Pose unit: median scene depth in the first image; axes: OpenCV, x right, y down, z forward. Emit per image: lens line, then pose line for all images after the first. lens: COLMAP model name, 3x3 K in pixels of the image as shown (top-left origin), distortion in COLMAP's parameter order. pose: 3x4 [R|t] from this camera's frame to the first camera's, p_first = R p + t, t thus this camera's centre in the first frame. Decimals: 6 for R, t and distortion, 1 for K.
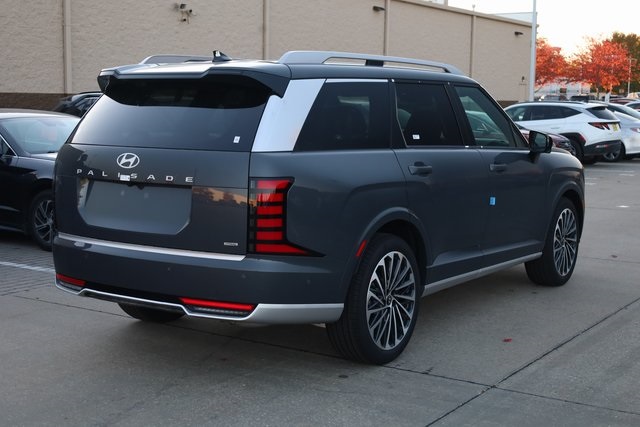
lens RADIAL K [[999.3, 0, 320.4], [0, 999.3, 213.7], [0, 0, 1]] dist [0.014664, 0.000000]
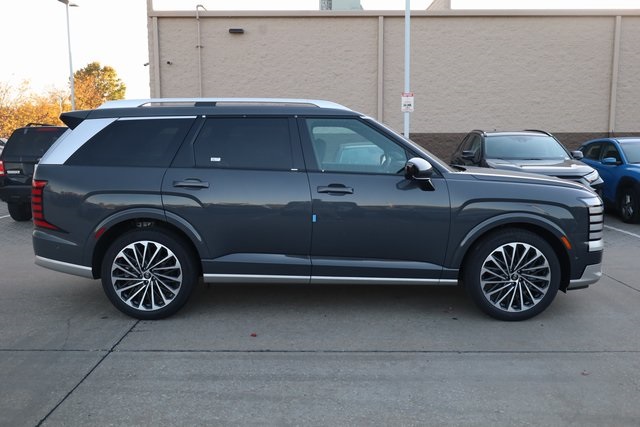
lens RADIAL K [[616.1, 0, 320.5], [0, 616.1, 213.5], [0, 0, 1]] dist [0.011841, 0.000000]
pose [[0.509170, 0.094942, -0.855413, 0.899840], [-0.091162, 0.994255, 0.056090, -0.068031], [0.855824, 0.049422, 0.514900, 0.744998]]
